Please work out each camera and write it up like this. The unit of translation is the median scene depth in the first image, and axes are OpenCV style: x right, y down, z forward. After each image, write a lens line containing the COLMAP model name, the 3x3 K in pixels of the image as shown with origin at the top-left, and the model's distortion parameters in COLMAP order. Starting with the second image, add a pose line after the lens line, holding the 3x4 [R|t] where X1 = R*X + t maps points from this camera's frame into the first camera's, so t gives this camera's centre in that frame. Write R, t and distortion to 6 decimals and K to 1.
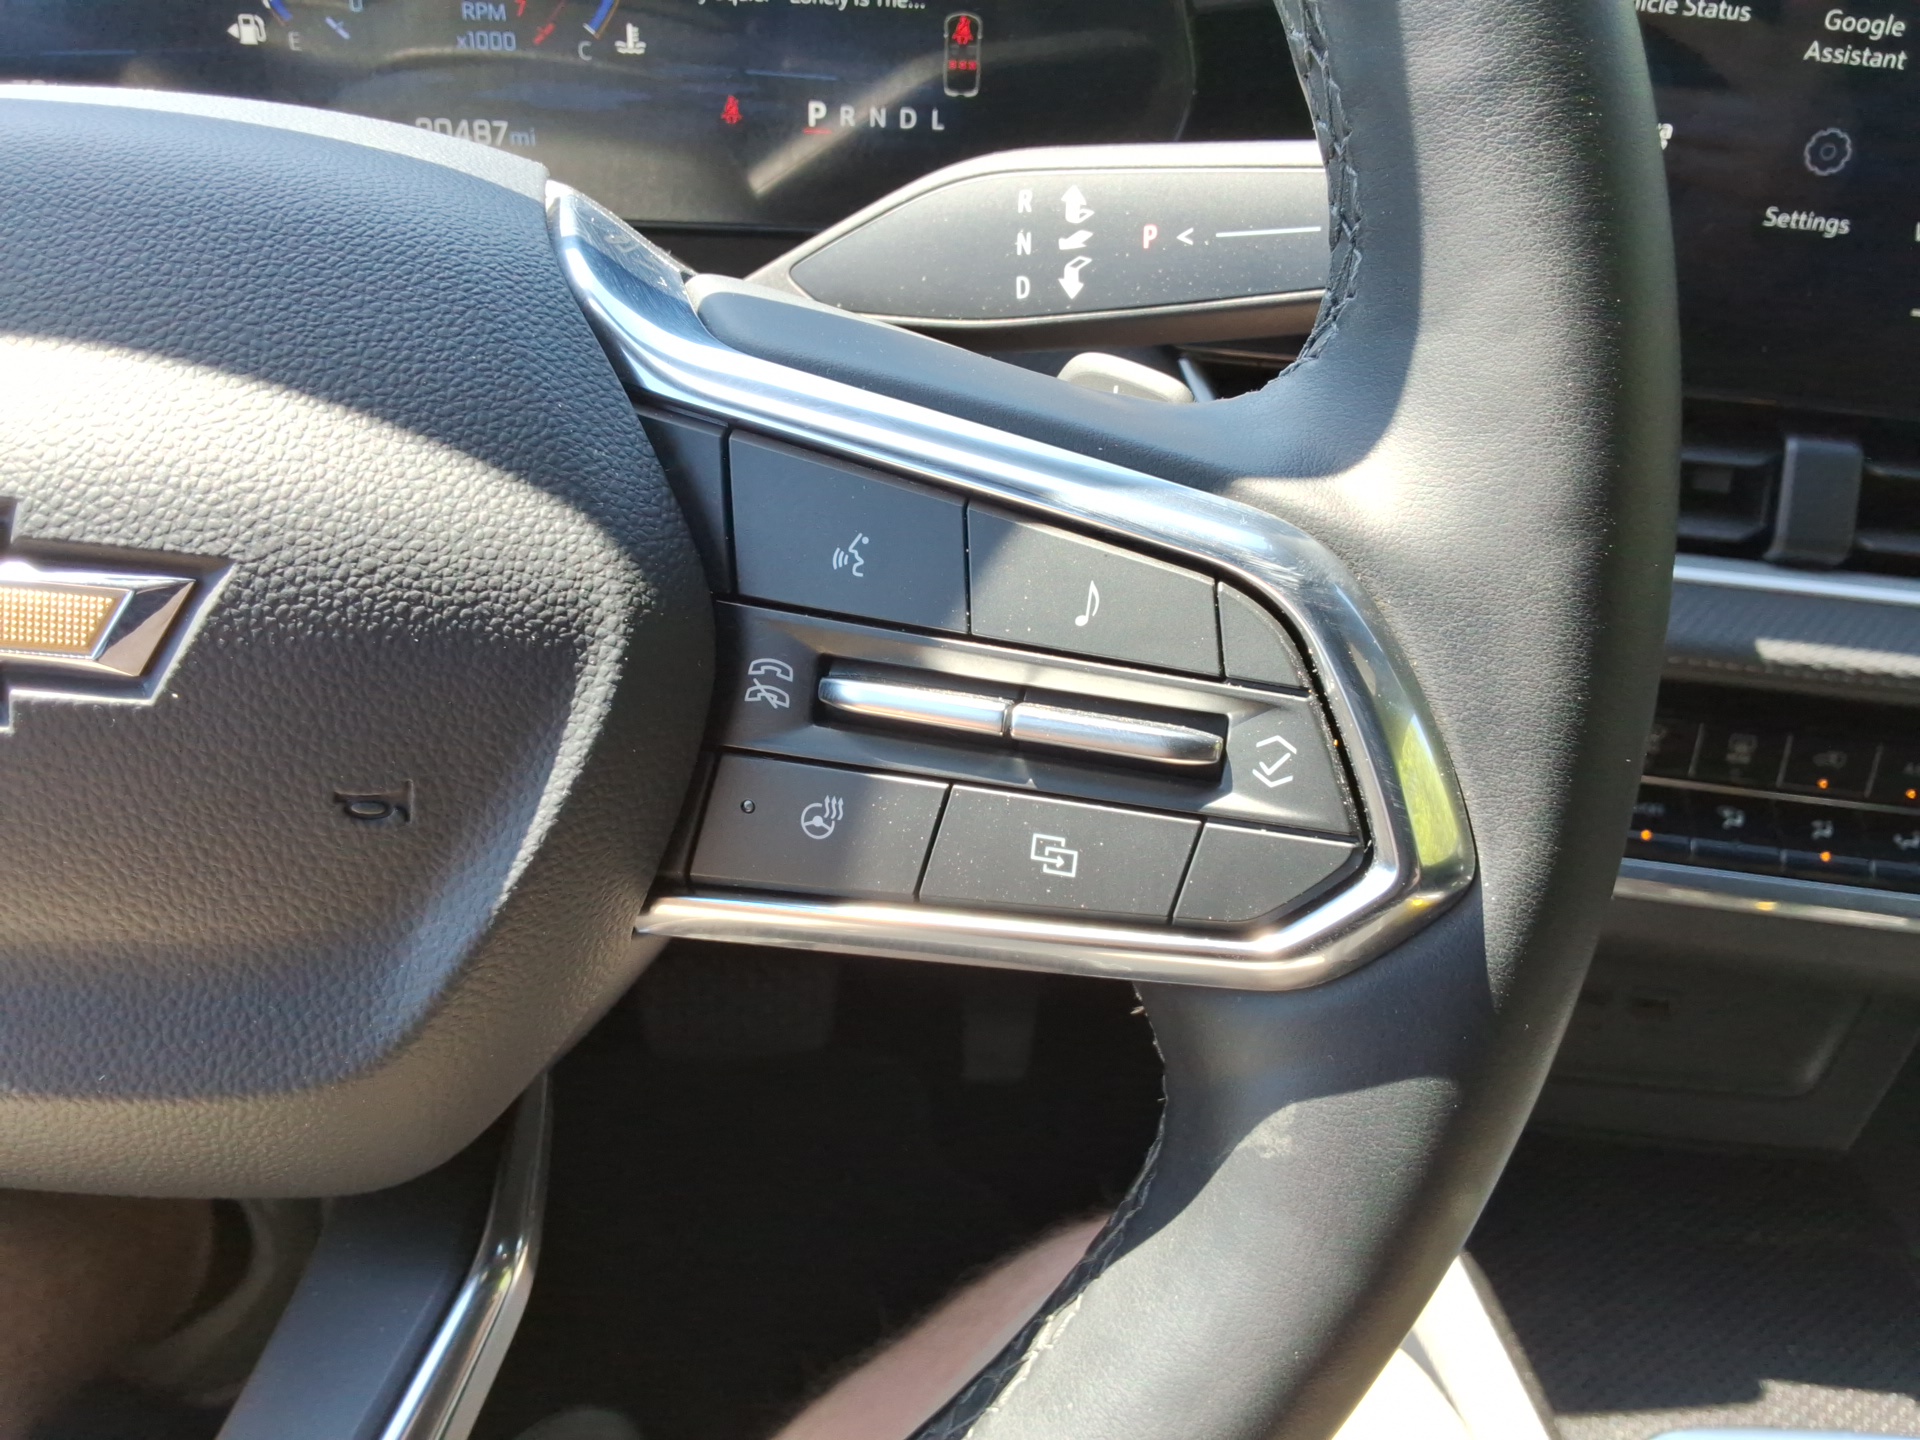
lens RADIAL K [[1578.7, 0, 993.0], [0, 1578.7, 718.3], [0, 0, 1]] dist [0.097953, -0.176464]
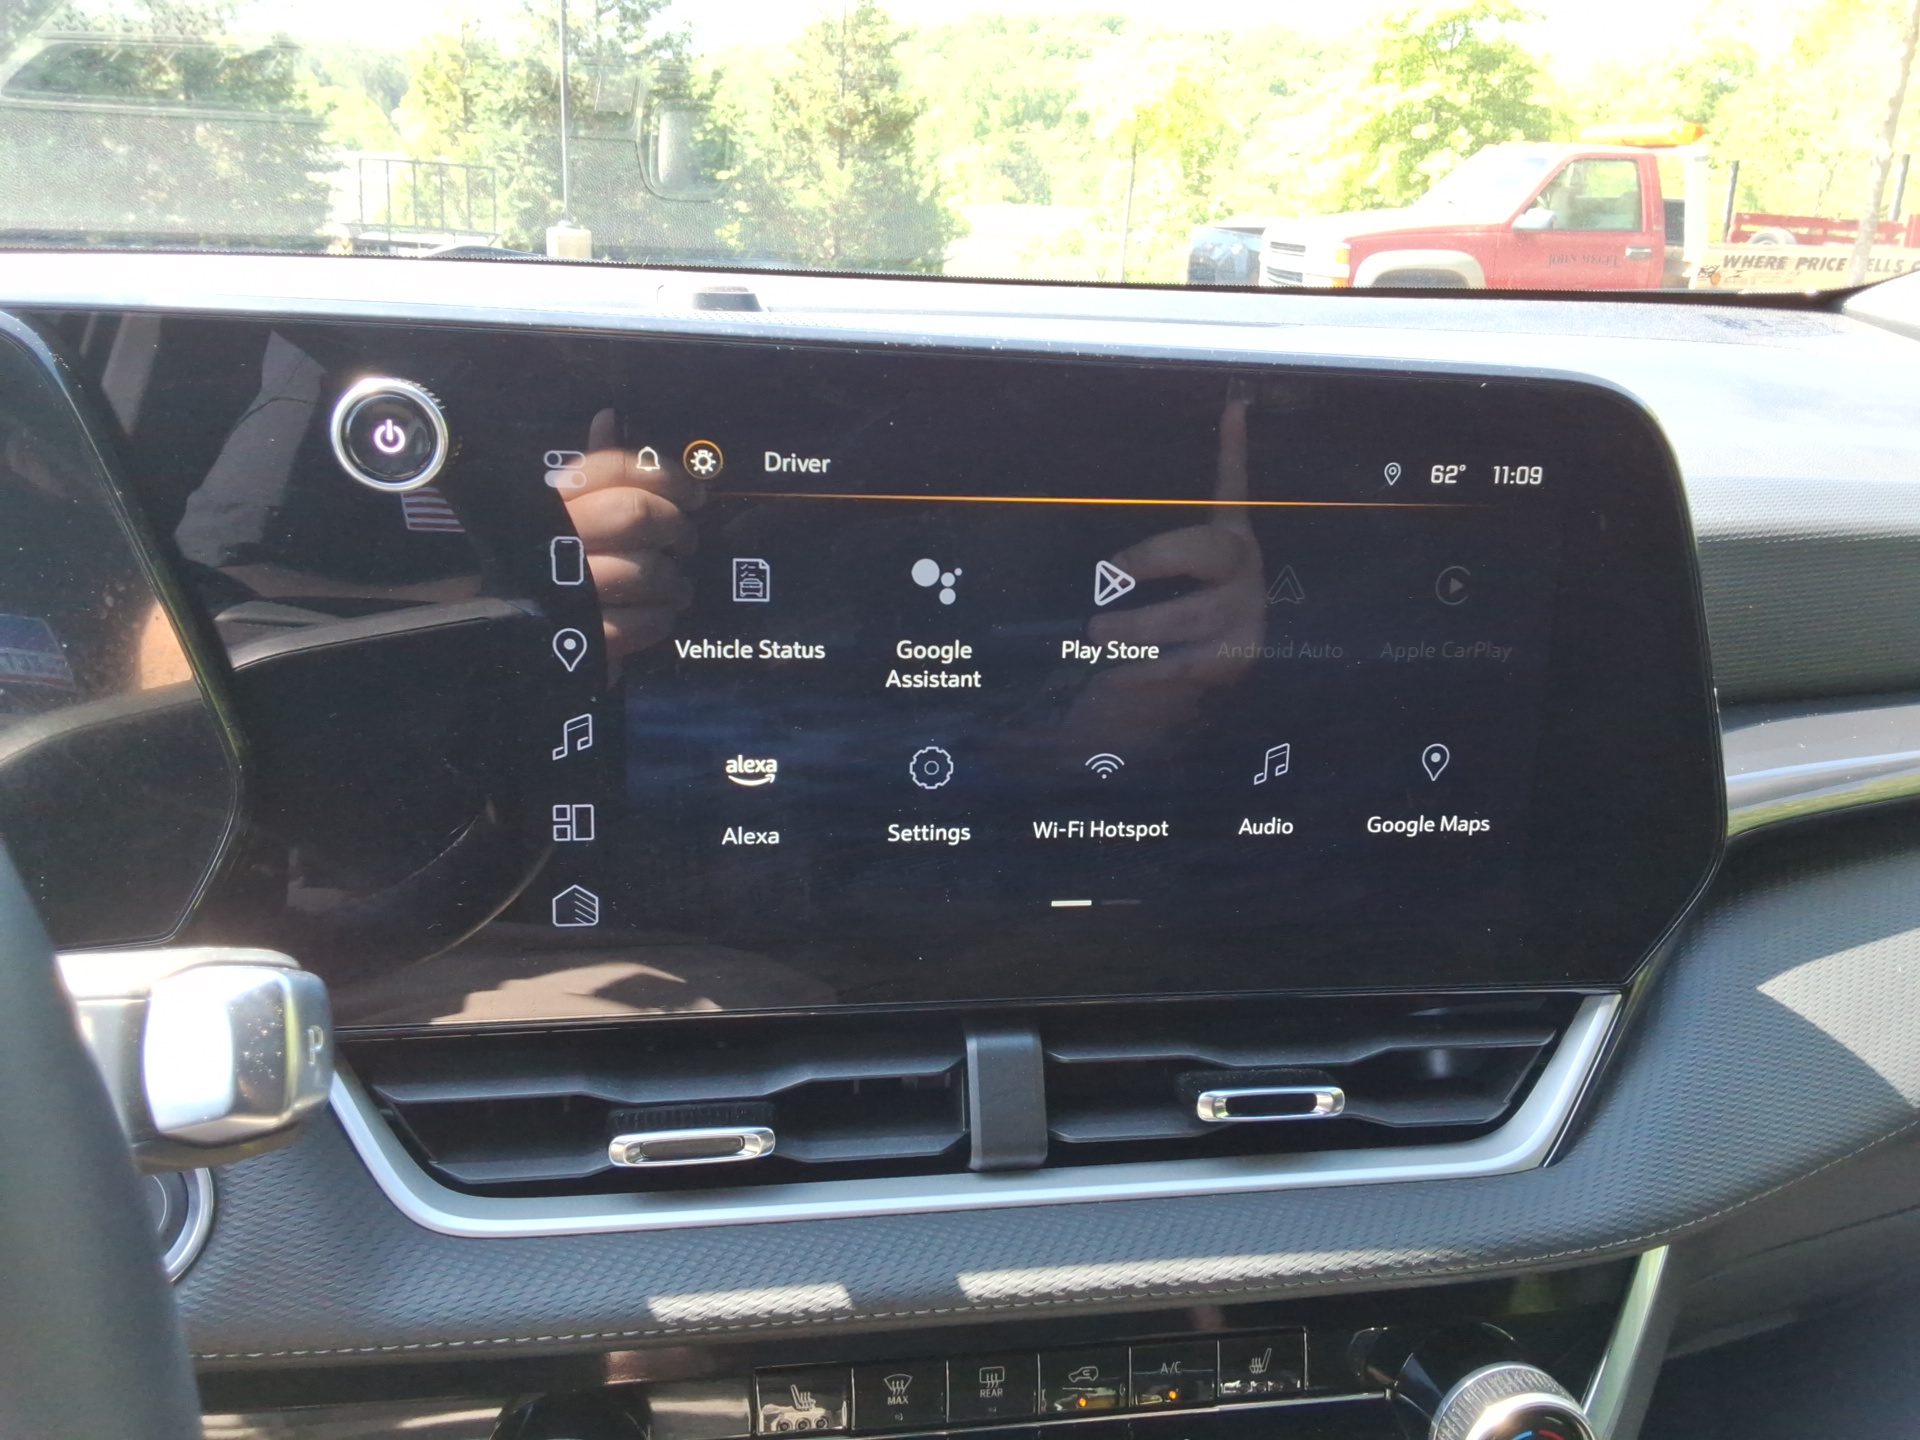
lens RADIAL K [[1548.5, 0, 983.5], [0, 1548.5, 702.8], [0, 0, 1]] dist [0.111104, -0.173423]
pose [[0.955189, -0.094733, 0.280426, 0.405579], [0.169052, 0.952282, -0.254127, -0.198876], [-0.242971, 0.290146, 0.925624, 0.099996]]
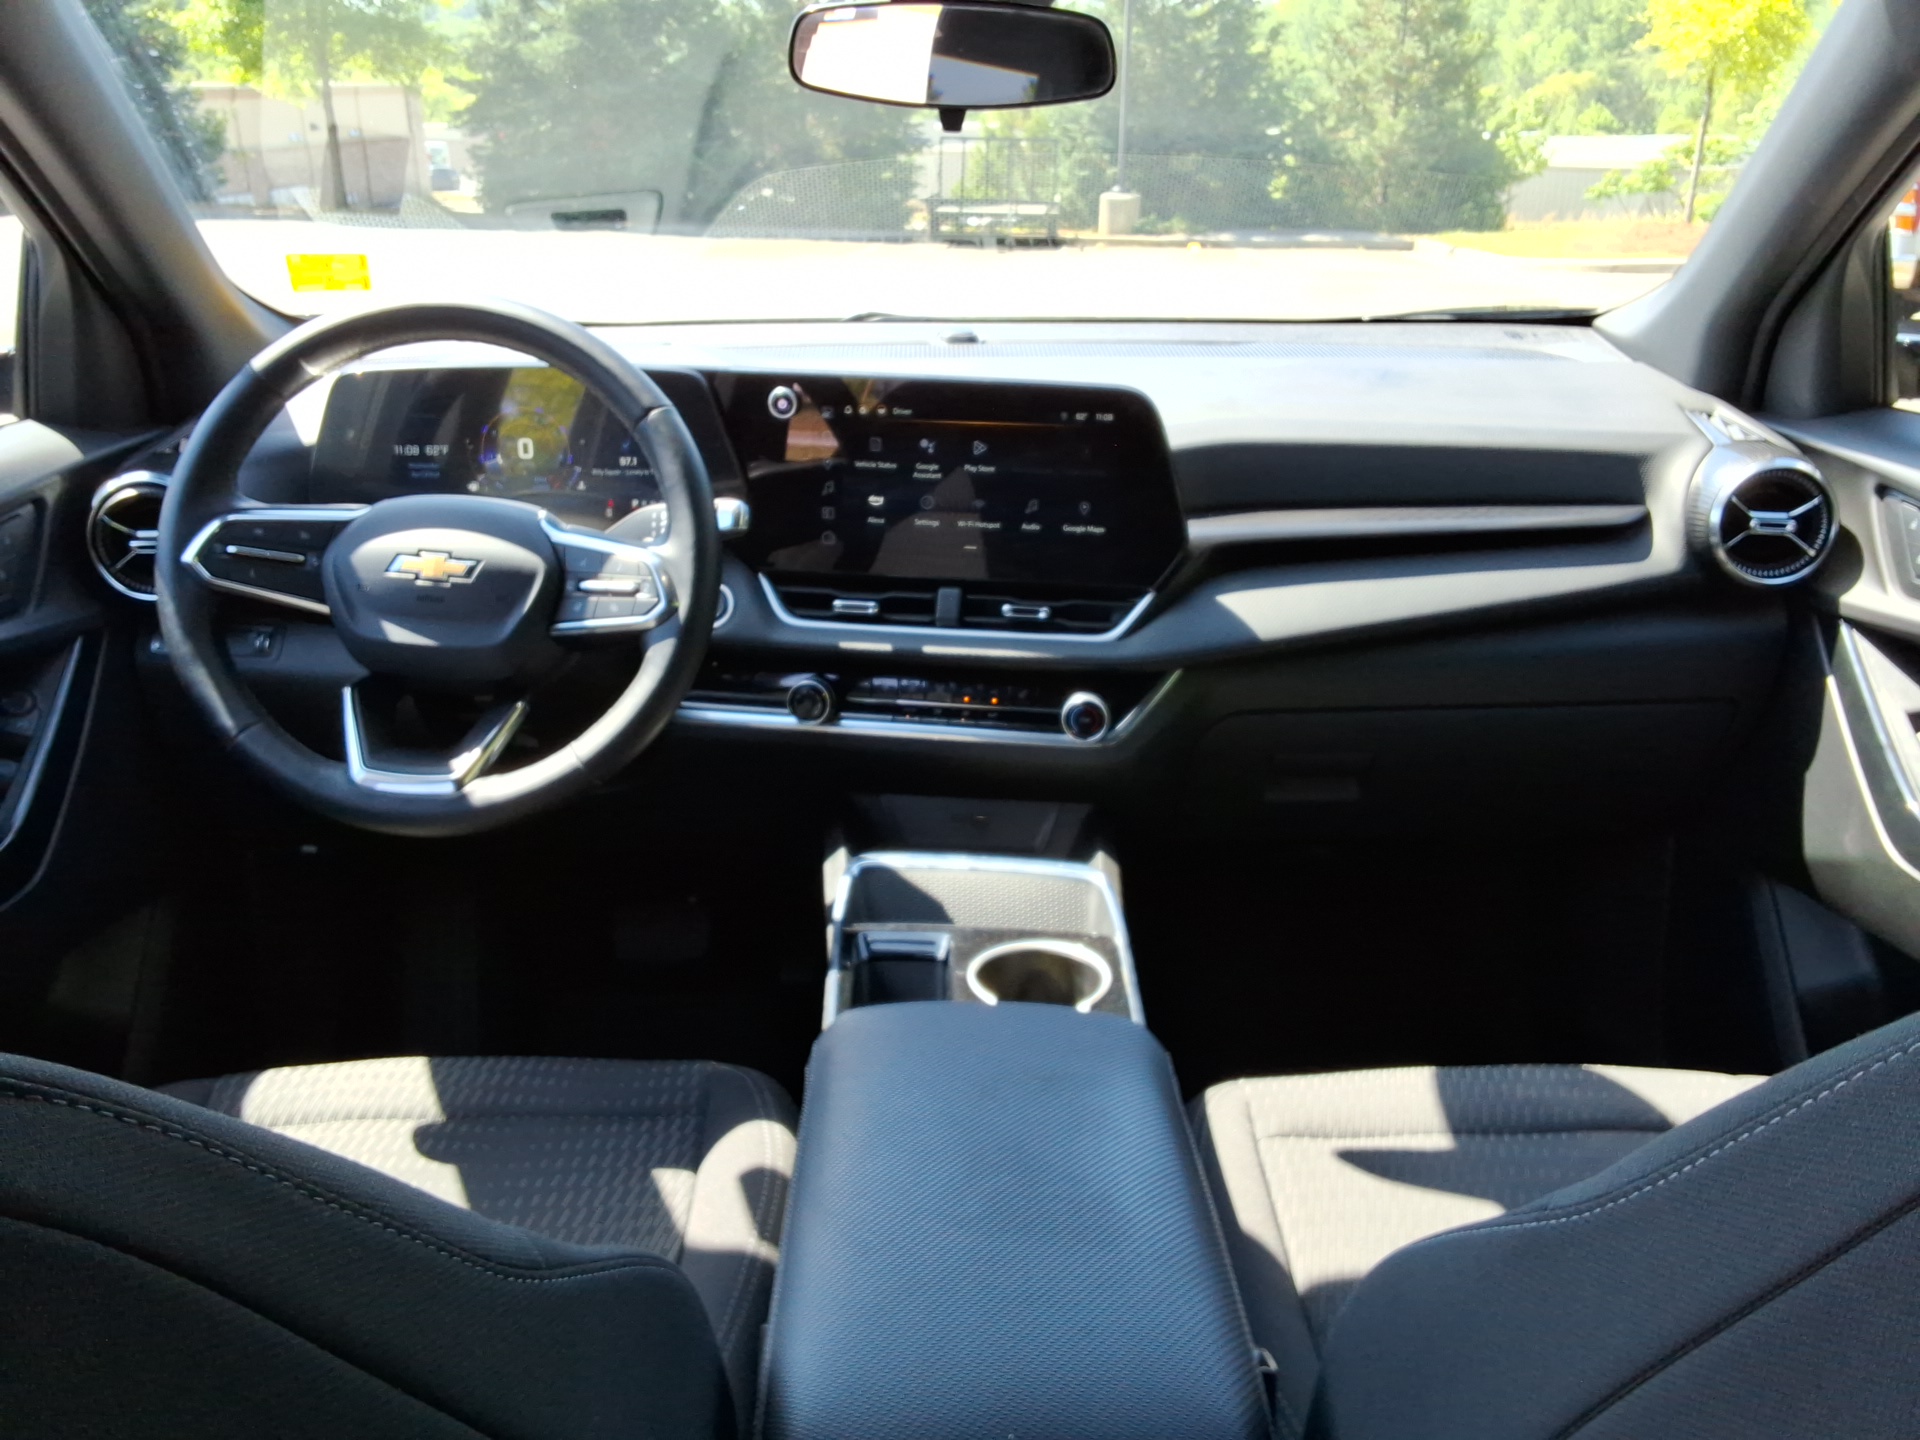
lens RADIAL K [[1565.0, 0, 982.1], [0, 1565.0, 690.3], [0, 0, 1]] dist [0.117150, -0.218657]
pose [[0.997934, -0.034472, -0.054213, 1.159252], [0.018742, 0.963359, -0.267560, 1.338871], [0.061450, 0.265991, 0.962015, -3.036320]]
